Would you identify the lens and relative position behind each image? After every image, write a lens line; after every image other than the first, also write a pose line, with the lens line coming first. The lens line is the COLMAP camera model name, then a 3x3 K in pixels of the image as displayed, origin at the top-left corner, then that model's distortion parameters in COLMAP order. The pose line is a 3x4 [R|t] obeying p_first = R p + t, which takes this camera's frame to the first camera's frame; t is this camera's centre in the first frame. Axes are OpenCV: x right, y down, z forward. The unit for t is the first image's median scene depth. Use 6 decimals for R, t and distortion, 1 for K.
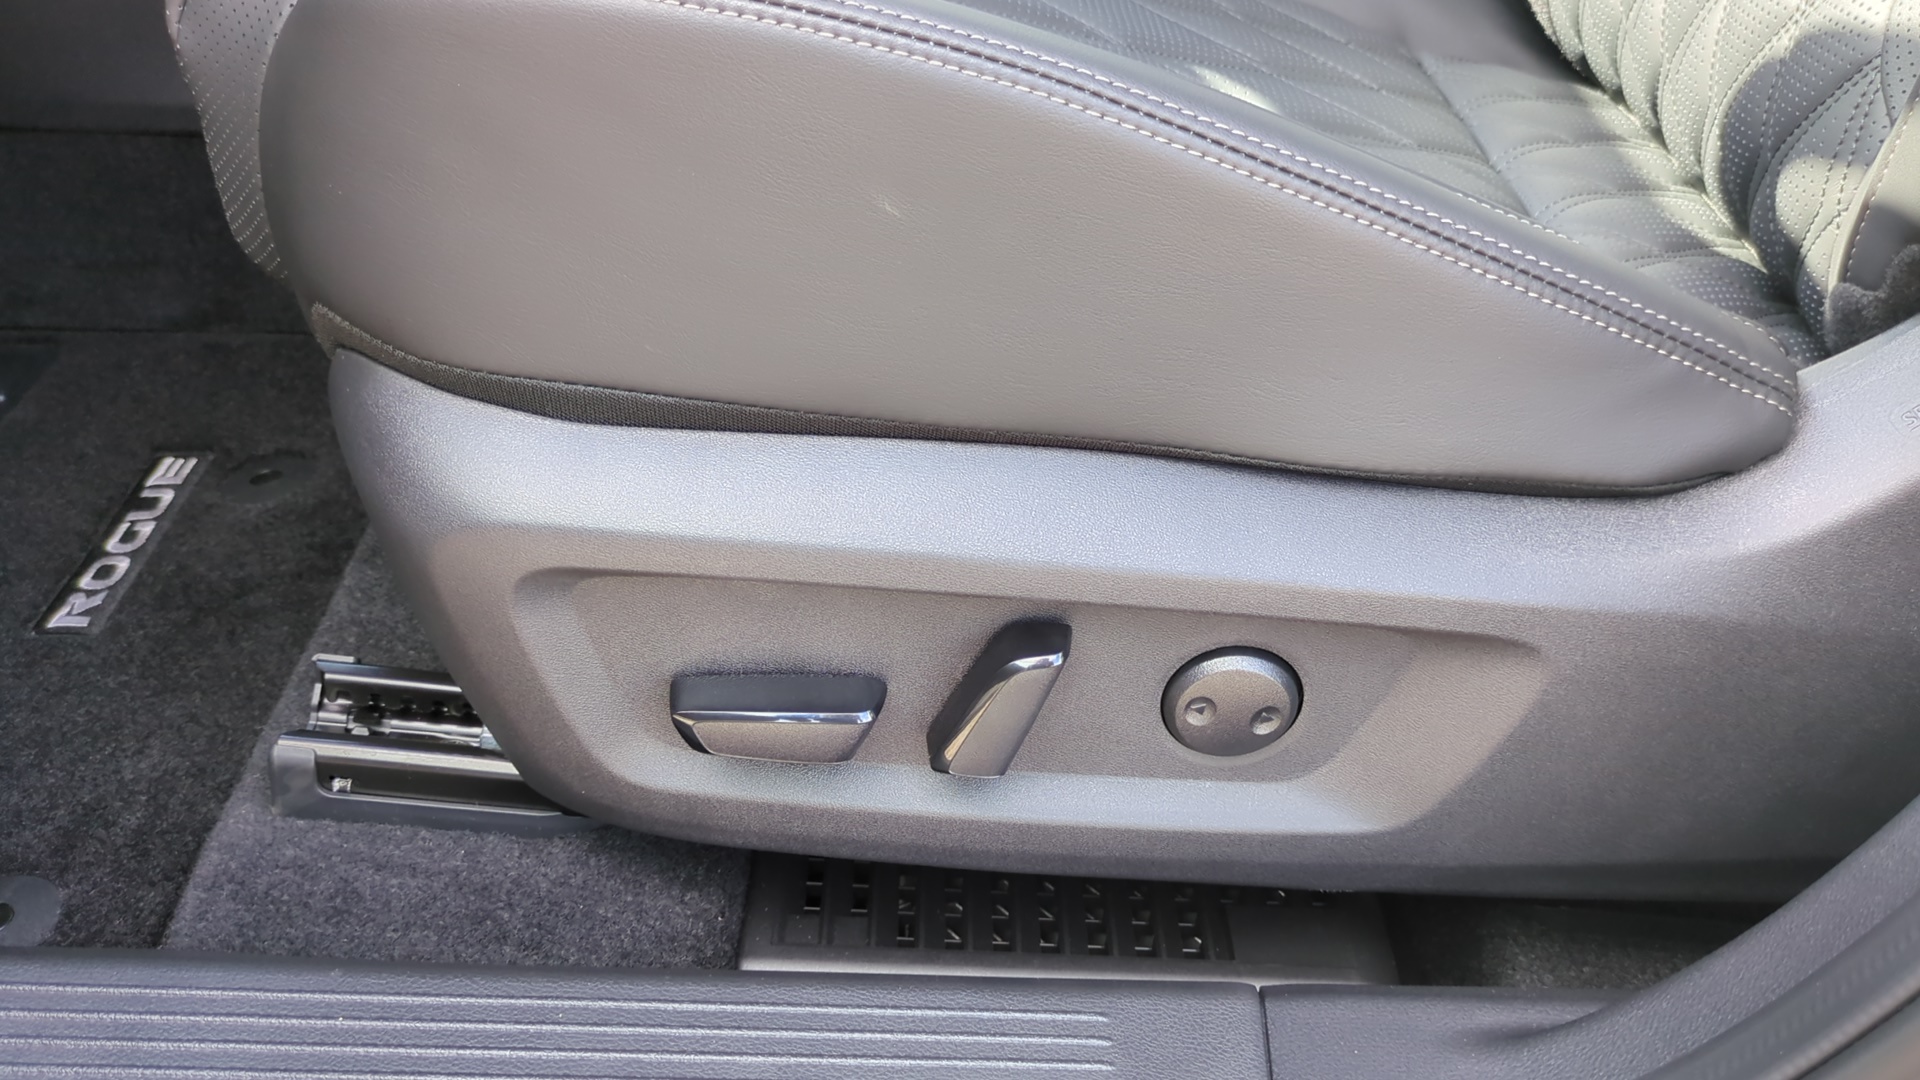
lens RADIAL K [[1651.3, 0, 957.9], [0, 1651.3, 532.0], [0, 0, 1]] dist [0.041240, -0.061836]
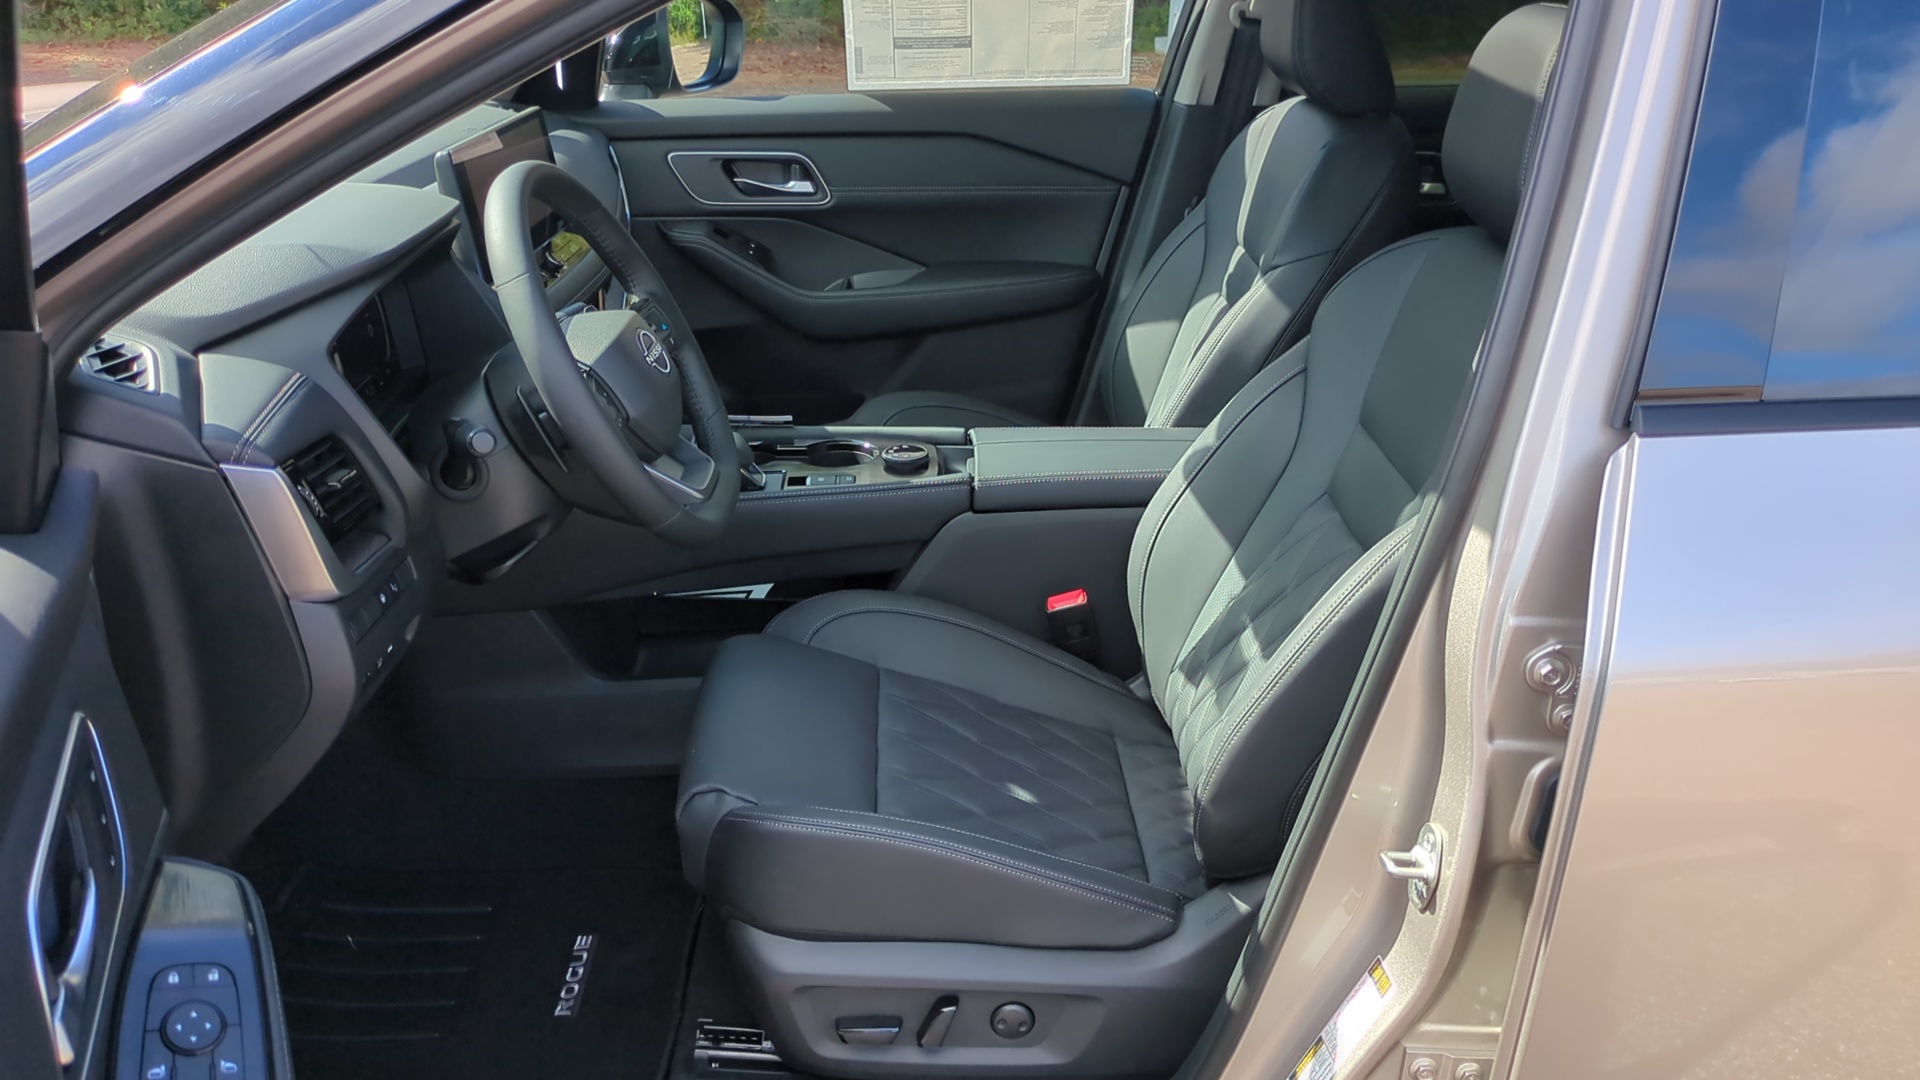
lens RADIAL K [[1651.3, 0, 957.9], [0, 1651.3, 532.0], [0, 0, 1]] dist [0.041240, -0.061836]
pose [[0.999209, -0.038807, 0.008672, 0.070527], [0.039763, 0.975845, -0.214813, -0.132381], [-0.000126, 0.214988, 0.976617, -2.291636]]
